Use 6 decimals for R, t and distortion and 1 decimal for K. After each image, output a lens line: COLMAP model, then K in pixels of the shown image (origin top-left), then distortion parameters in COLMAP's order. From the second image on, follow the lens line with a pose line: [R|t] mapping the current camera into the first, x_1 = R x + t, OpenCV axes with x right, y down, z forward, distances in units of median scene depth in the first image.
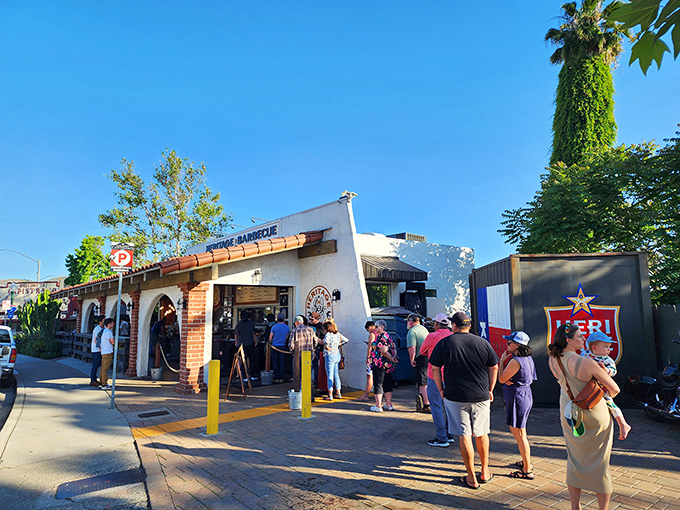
lens RADIAL K [[467.2, 0, 340.0], [0, 467.2, 255.0], [0, 0, 1]] dist [0.041976, 0.000009]
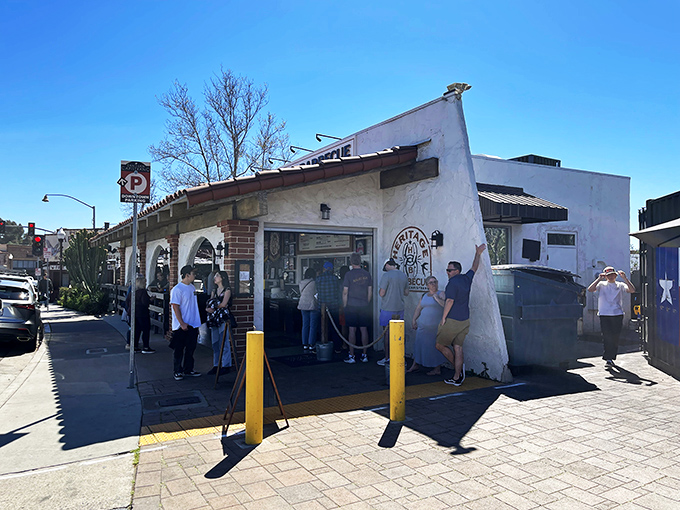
lens RADIAL K [[507.9, 0, 340.0], [0, 507.9, 255.0], [0, 0, 1]] dist [0.006909, 0.001490]
pose [[0.987612, 0.009151, -0.156648, -0.030262], [0.005956, 0.995393, 0.095698, 0.035639], [0.156802, -0.095446, 0.983007, 0.235508]]
